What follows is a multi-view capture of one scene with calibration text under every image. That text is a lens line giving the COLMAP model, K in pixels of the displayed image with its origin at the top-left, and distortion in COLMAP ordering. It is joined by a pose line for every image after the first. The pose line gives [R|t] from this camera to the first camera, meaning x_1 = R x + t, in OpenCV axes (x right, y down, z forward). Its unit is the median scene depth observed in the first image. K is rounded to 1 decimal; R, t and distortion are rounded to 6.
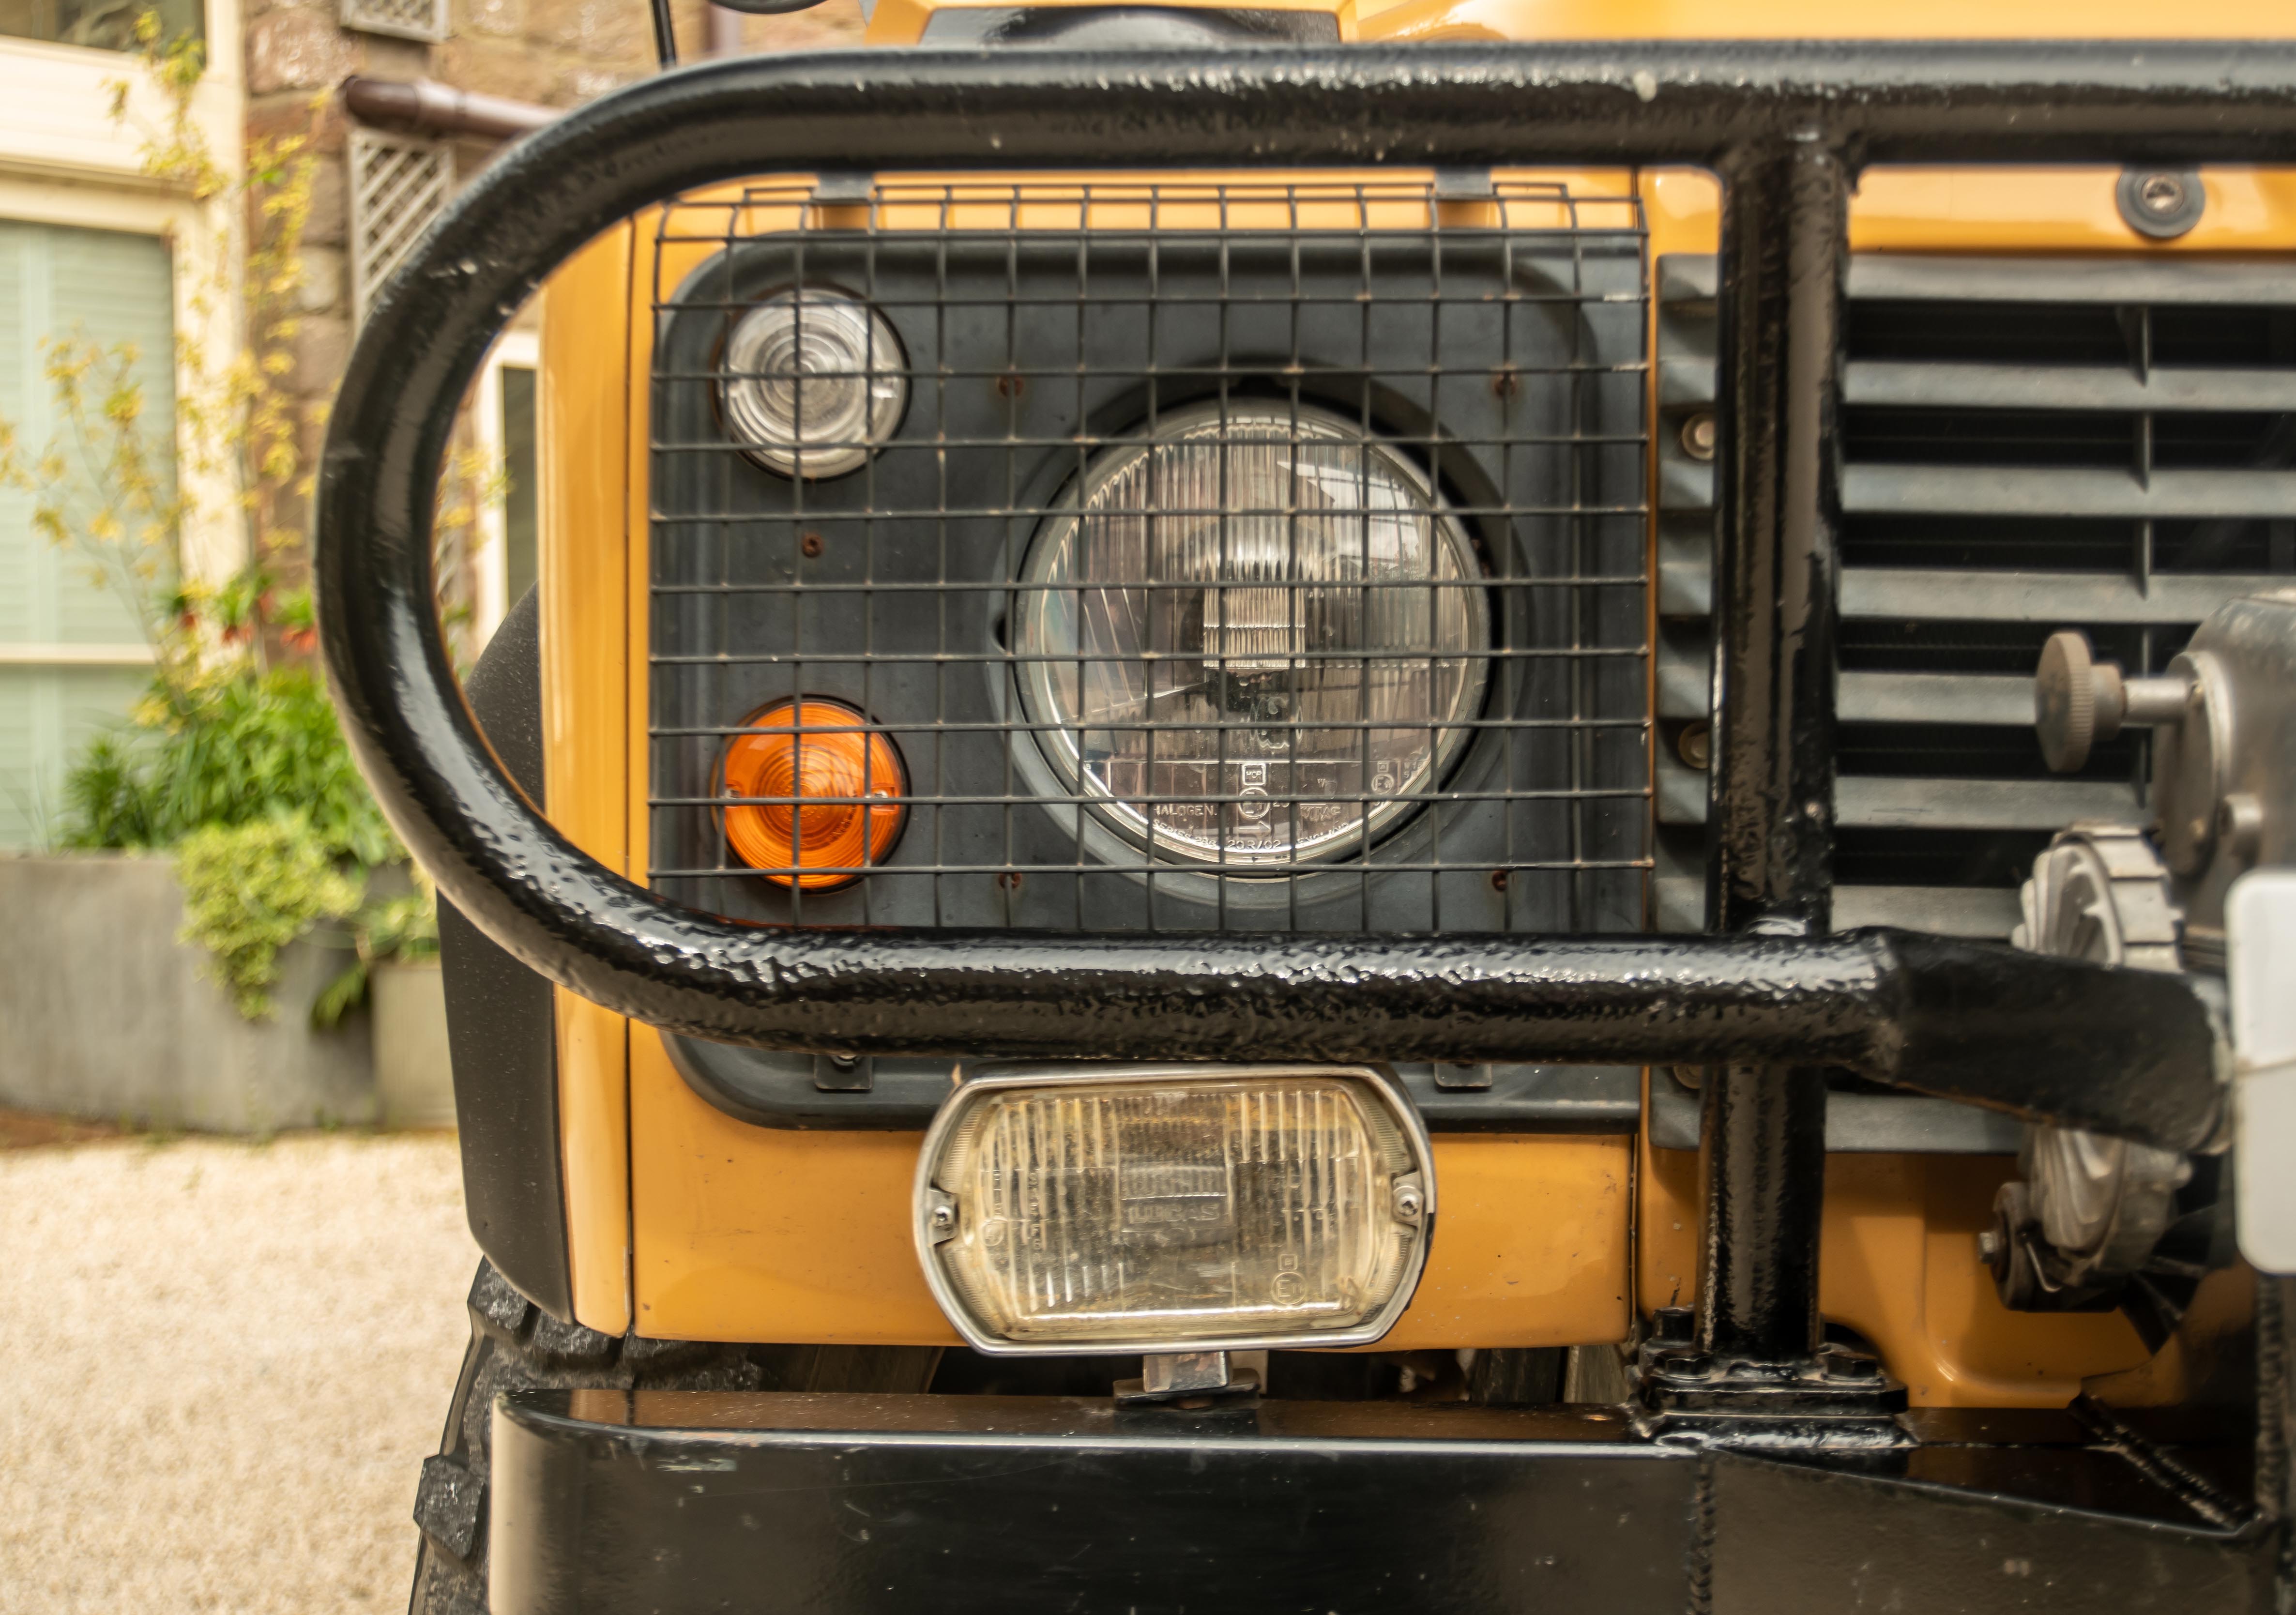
lens RADIAL K [[3567.9, 0, 1186.4], [0, 3567.9, 773.9], [0, 0, 1]] dist [0.026298, 0.000000]
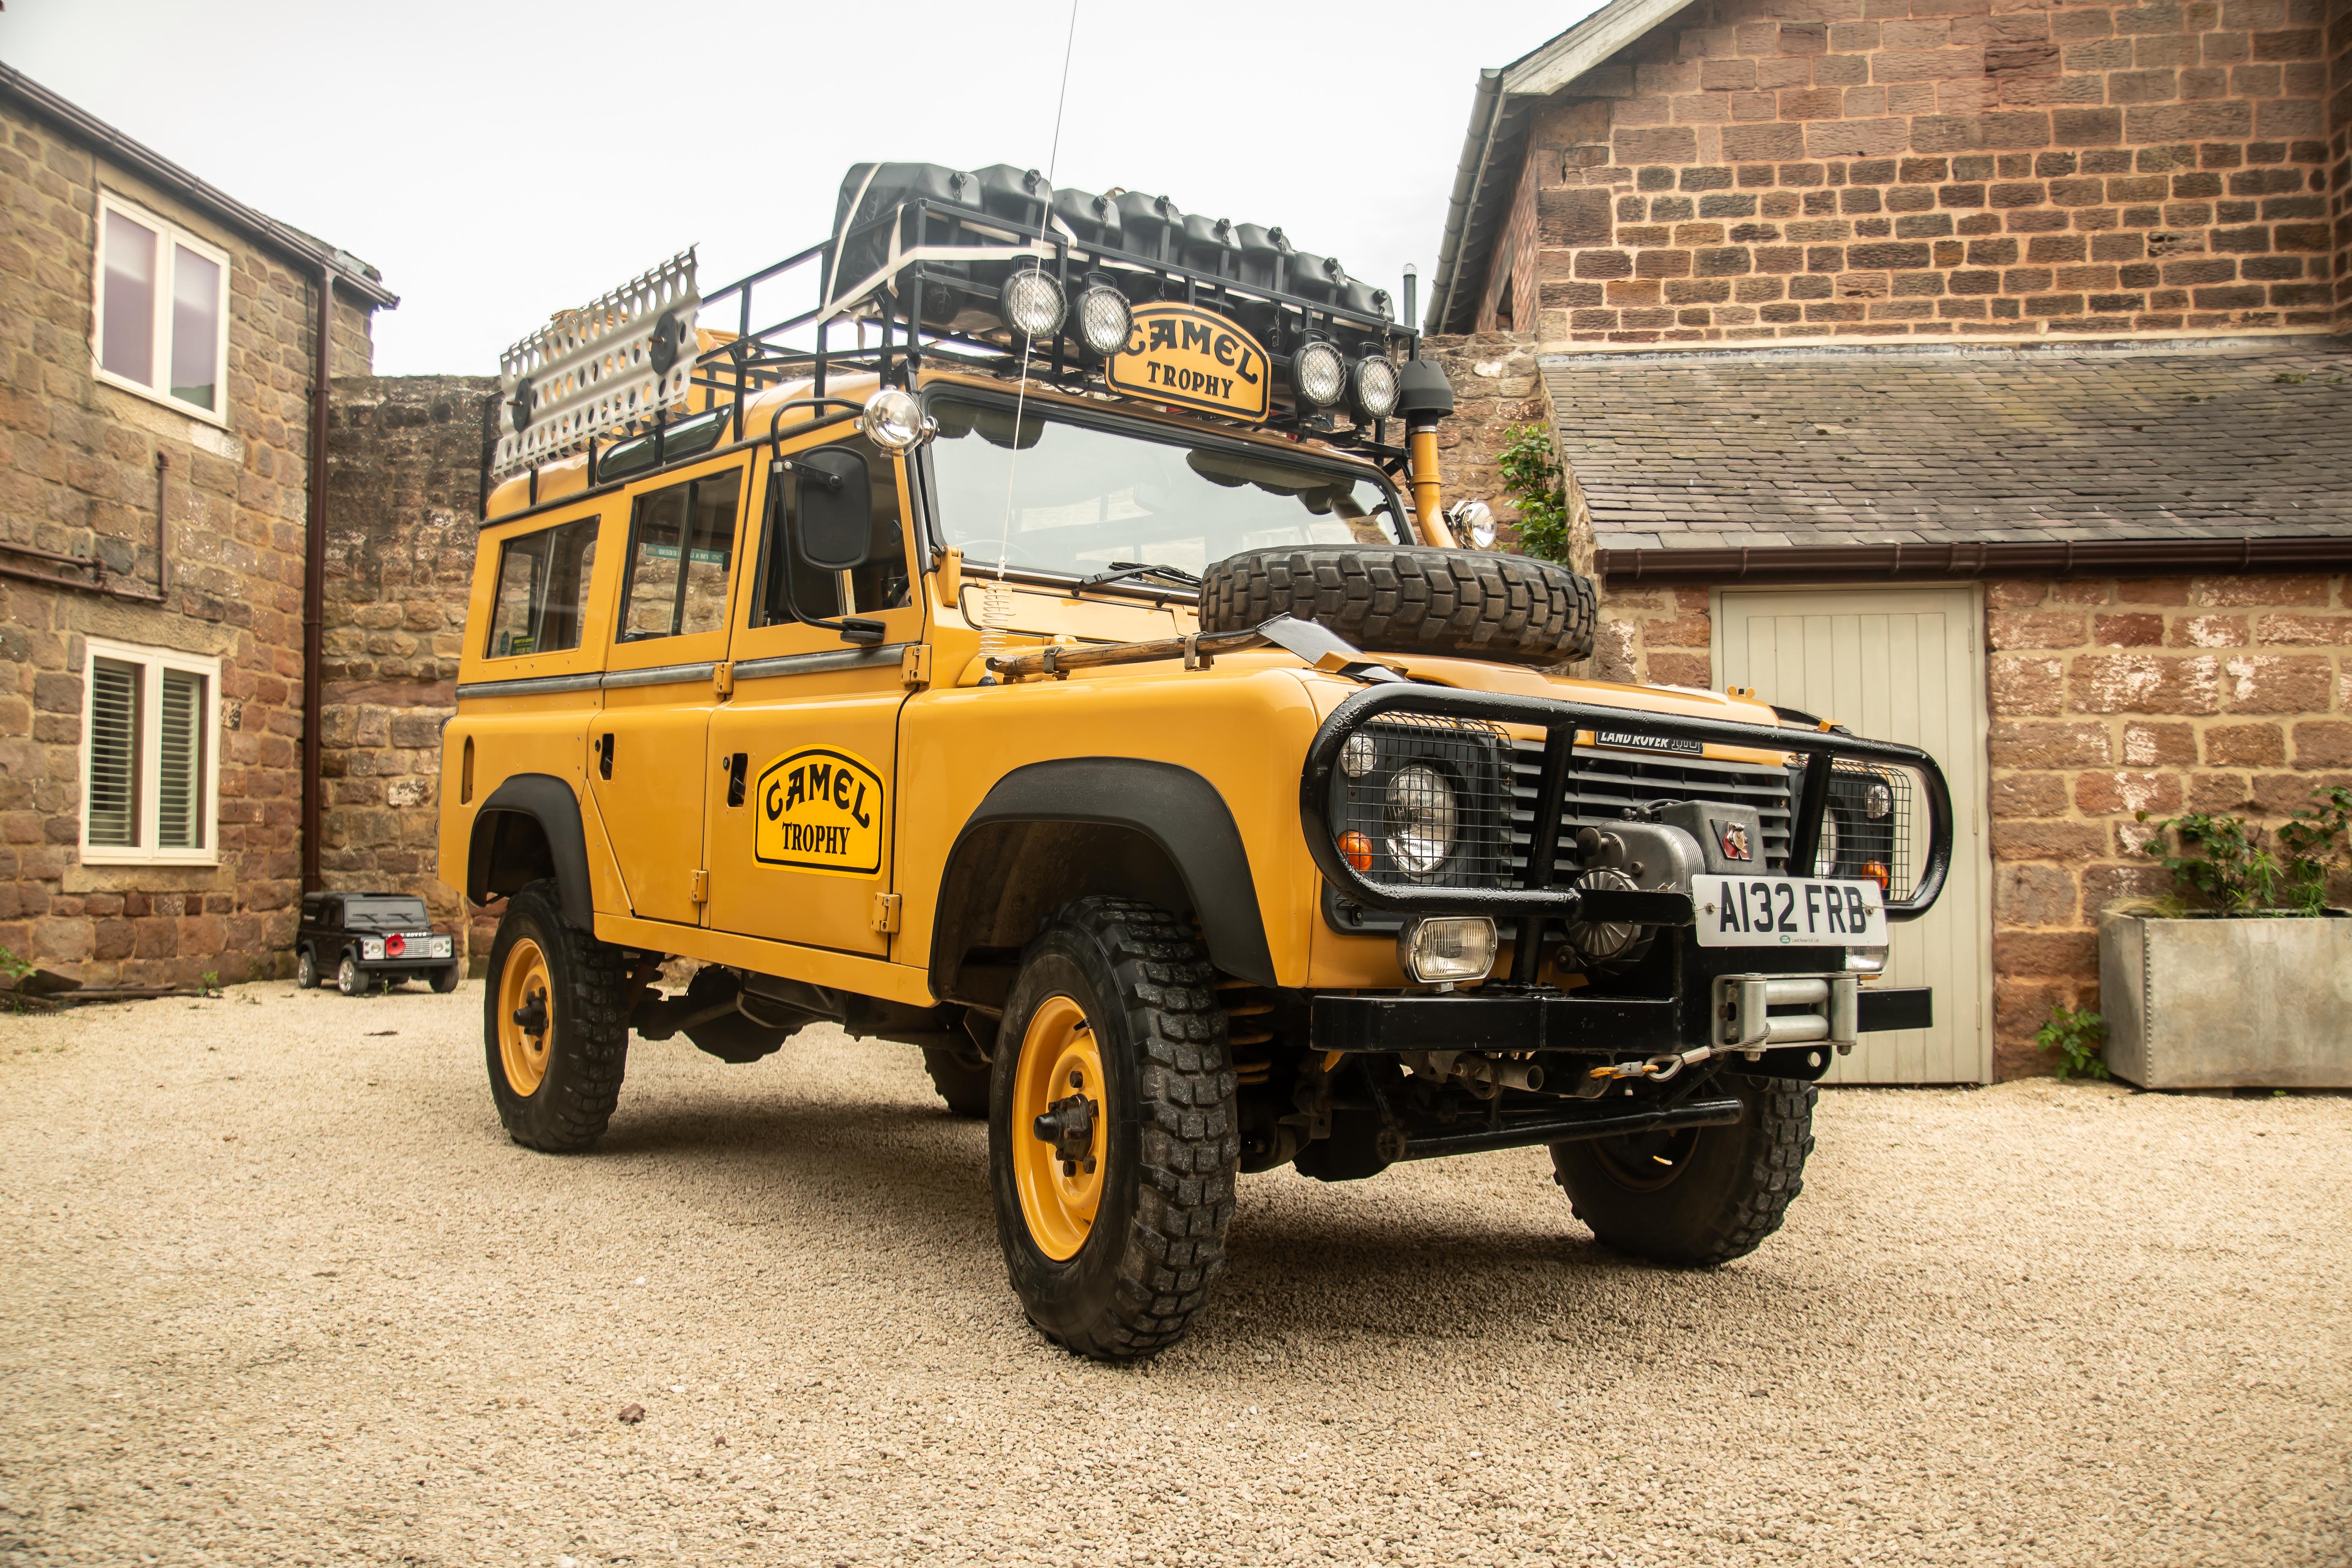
lens RADIAL K [[1959.6, 0, 1184.8], [0, 1959.6, 784.1], [0, 0, 1]] dist [-0.095341, 0.081317]
pose [[0.784492, 0.053649, 0.617815, -1.666490], [-0.019877, 0.997914, -0.061415, 0.069025], [-0.619821, 0.035900, 0.783922, -0.657608]]
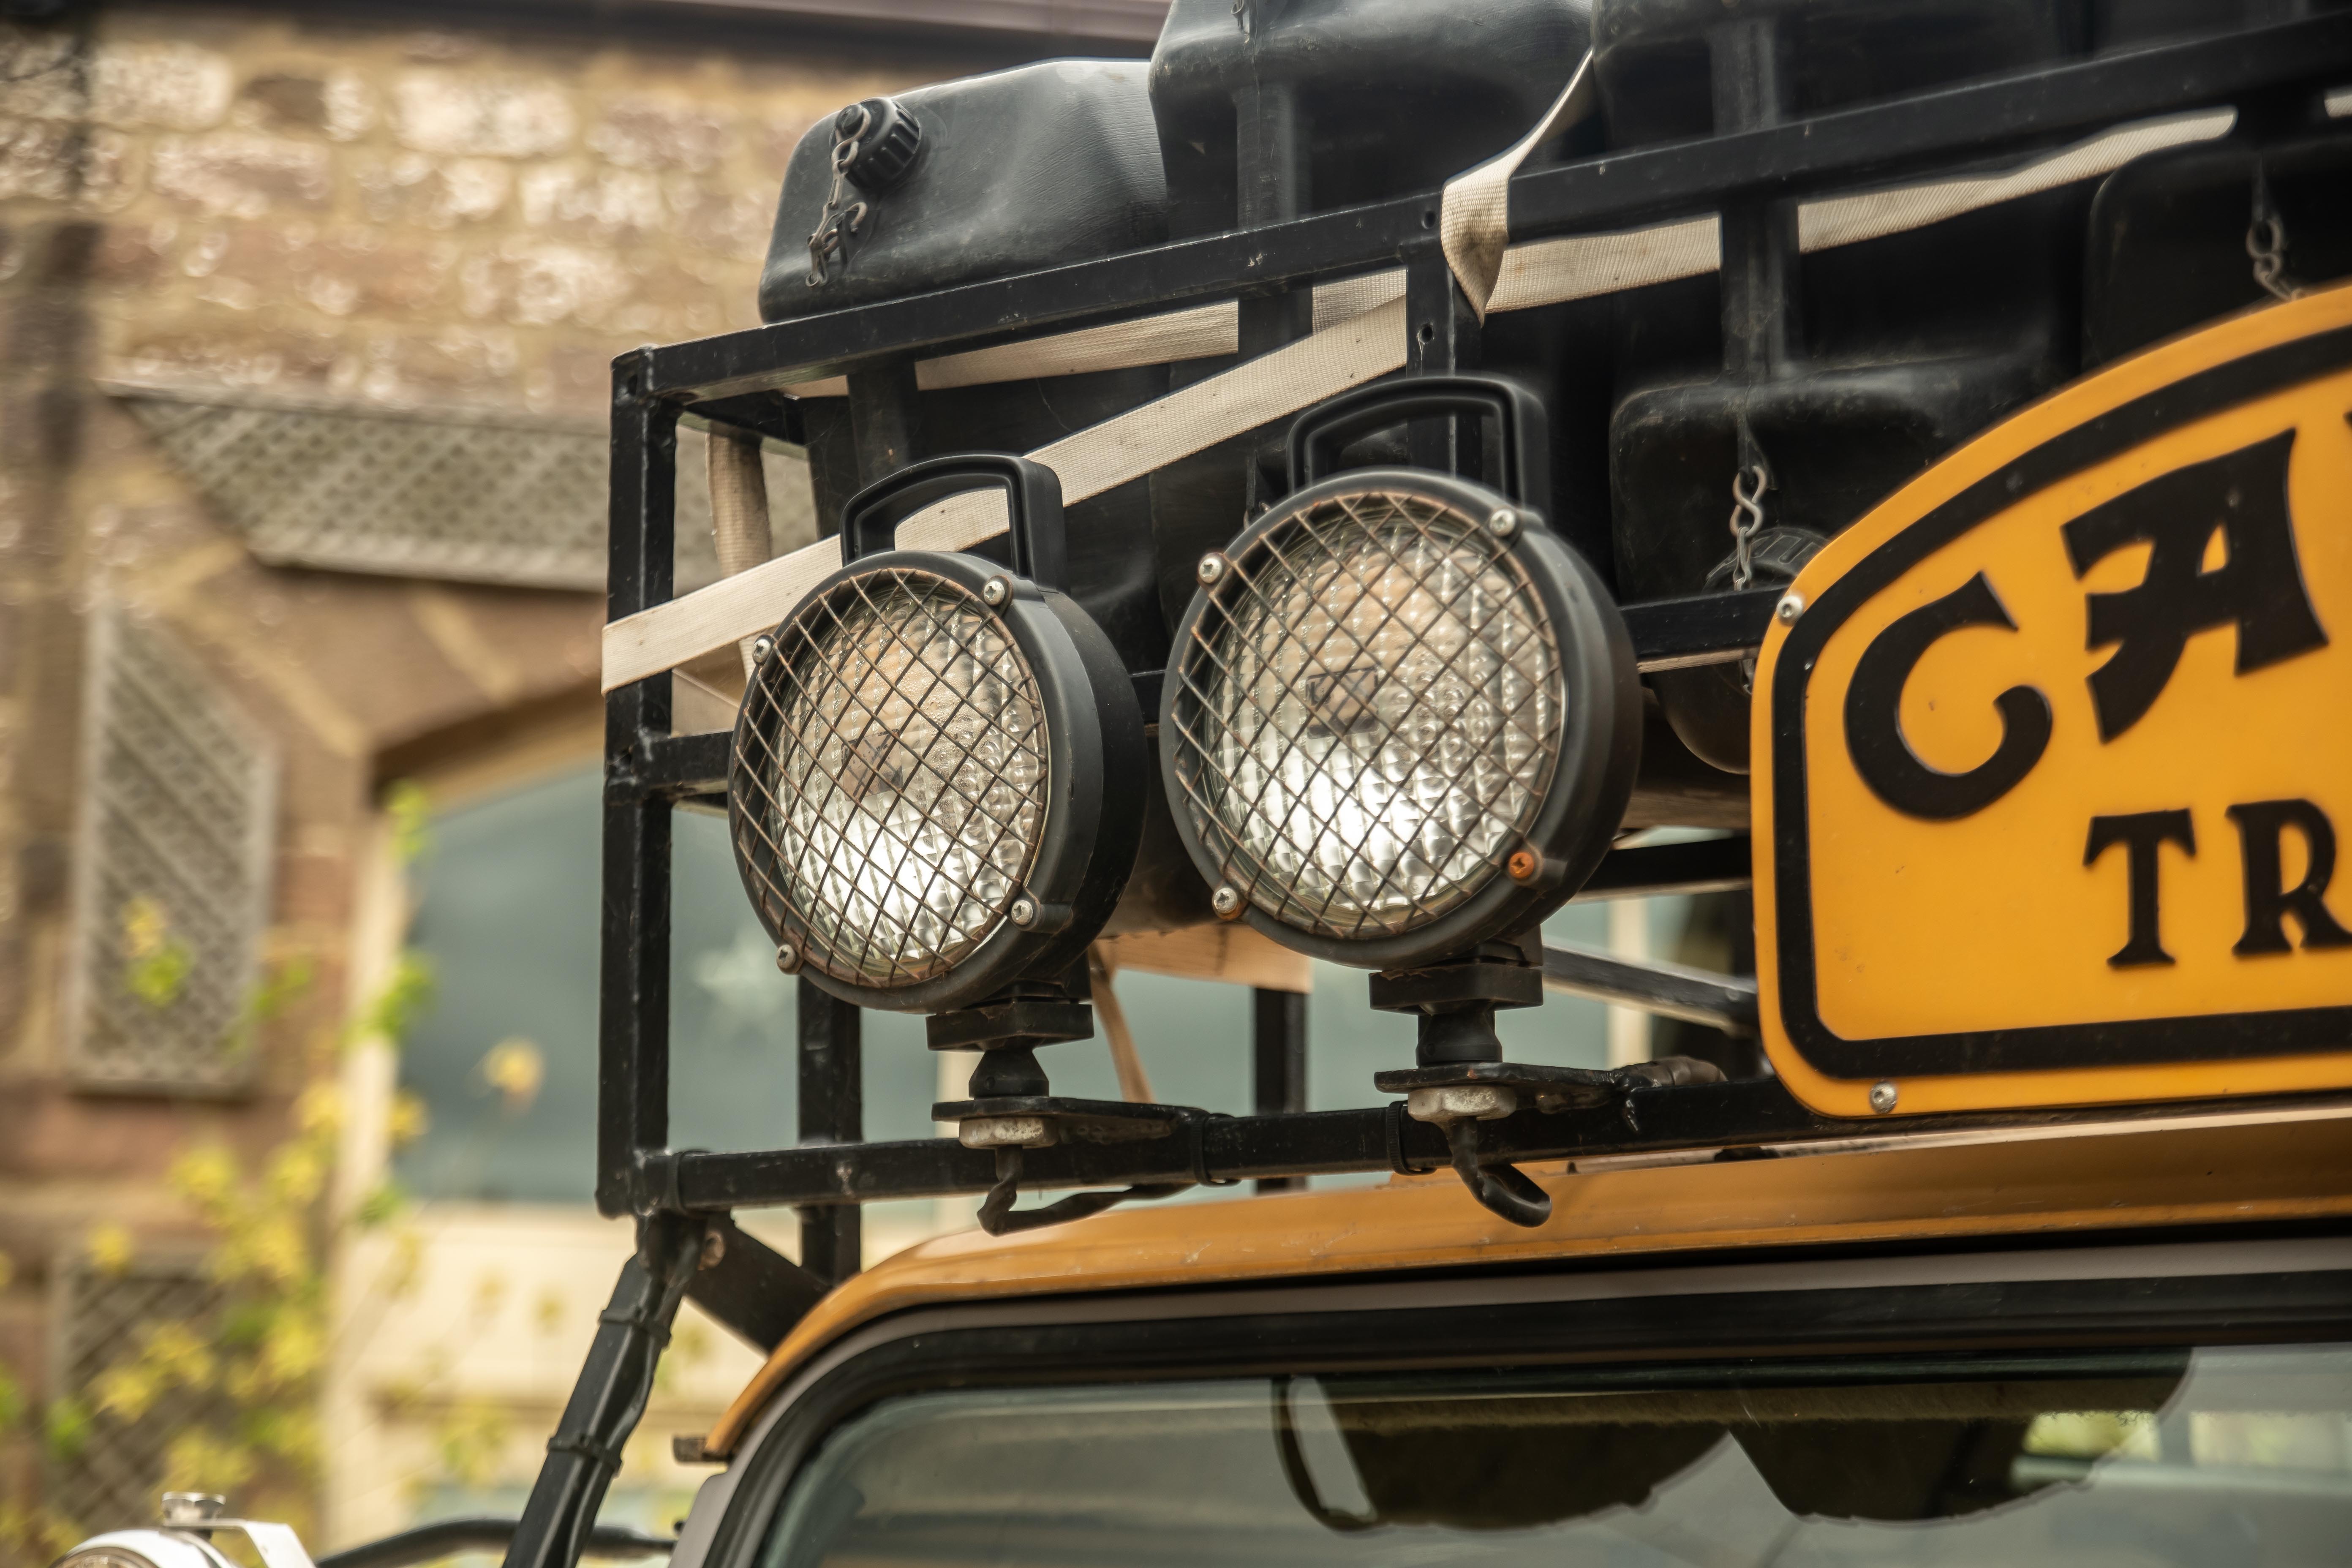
lens RADIAL K [[4815.4, 0, 1164.8], [0, 4815.4, 794.1], [0, 0, 1]] dist [0.019455, 0.000000]
pose [[0.808643, -0.091434, -0.581150, 0.806470], [-0.038375, 0.977546, -0.207198, -0.638883], [0.587046, 0.189851, 0.786977, 1.015110]]
